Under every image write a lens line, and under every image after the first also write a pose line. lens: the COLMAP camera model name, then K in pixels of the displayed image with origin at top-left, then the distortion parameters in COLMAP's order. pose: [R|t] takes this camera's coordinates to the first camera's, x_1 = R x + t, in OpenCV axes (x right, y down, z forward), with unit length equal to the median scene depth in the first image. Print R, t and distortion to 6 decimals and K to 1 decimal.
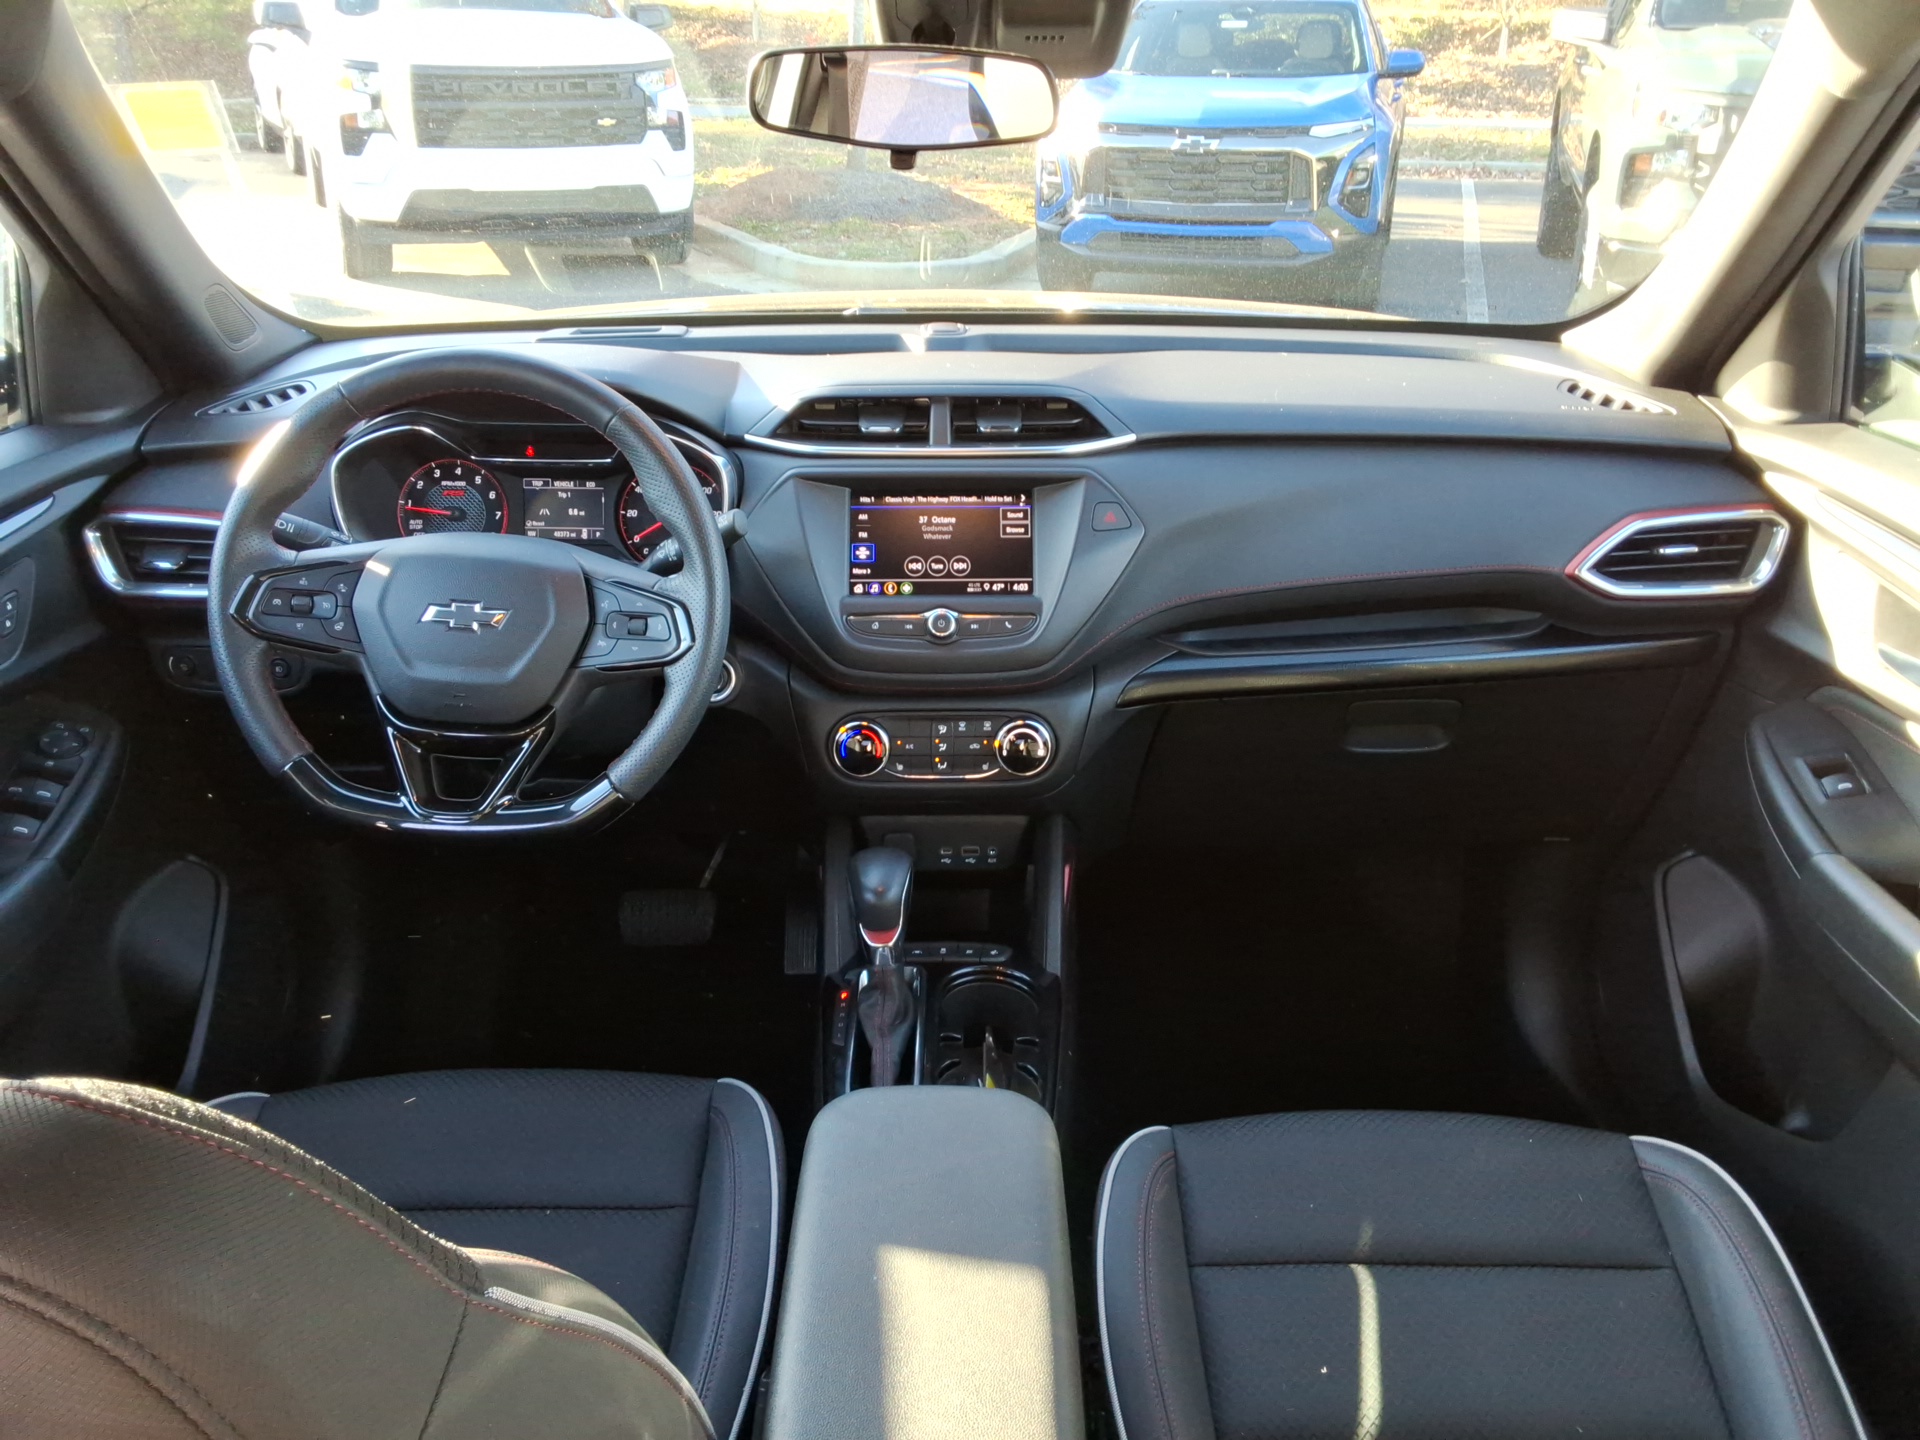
lens RADIAL K [[1512.3, 0, 960.0], [0, 1512.3, 720.0], [0, 0, 1]] dist [0.106863, -0.160221]
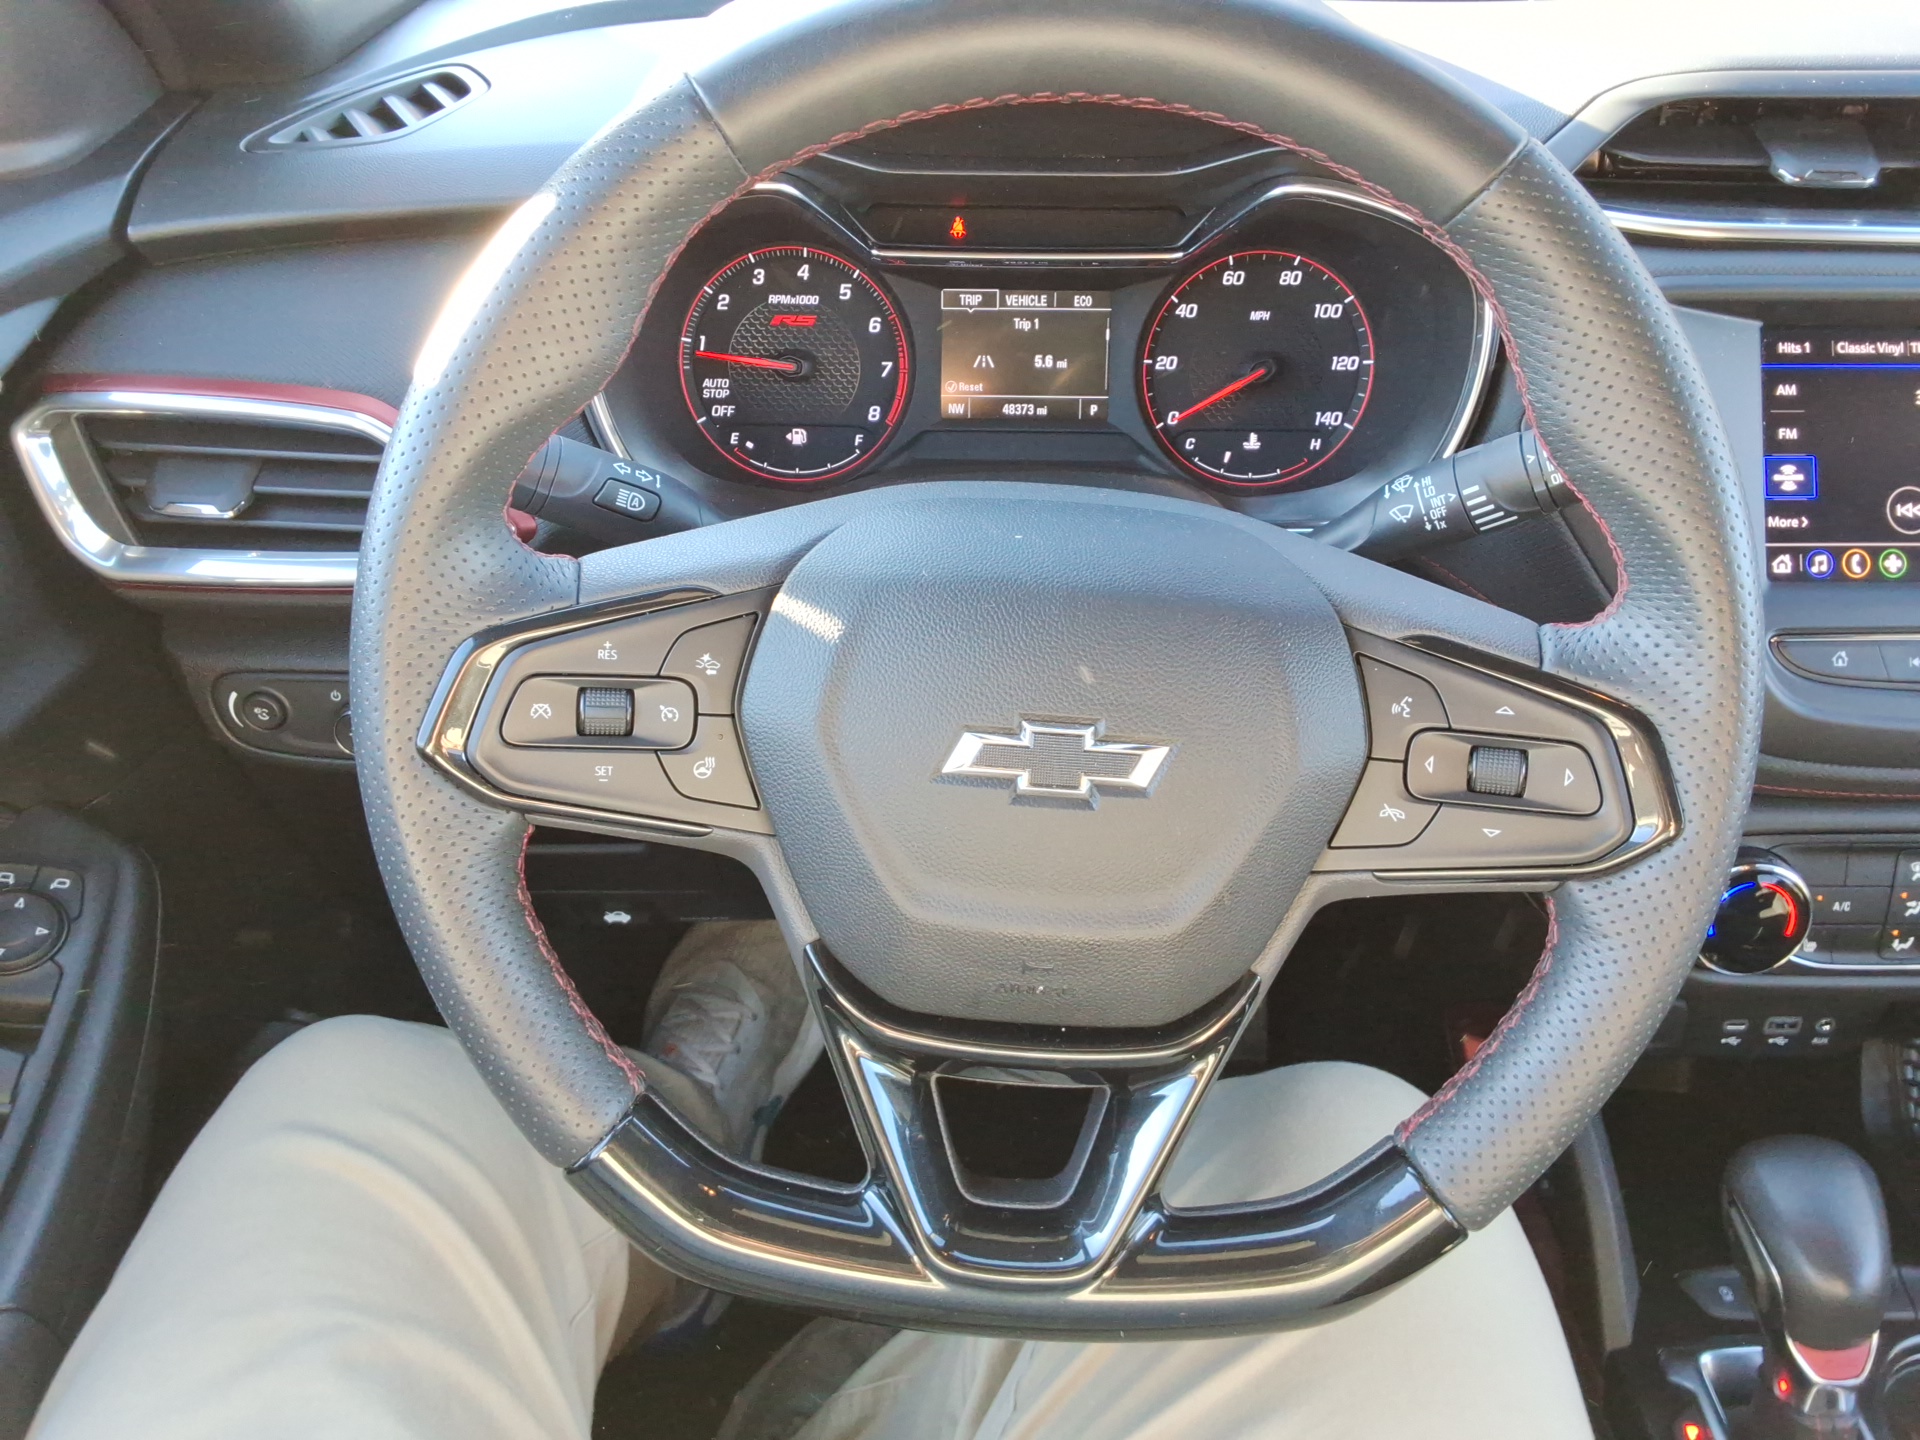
lens RADIAL K [[1512.3, 0, 960.0], [0, 1512.3, 720.0], [0, 0, 1]] dist [0.106863, -0.160221]
pose [[0.999896, 0.005968, -0.013151, -0.291820], [-0.003467, 0.983184, 0.182585, -0.121309], [0.014020, -0.182520, 0.983102, 0.554235]]
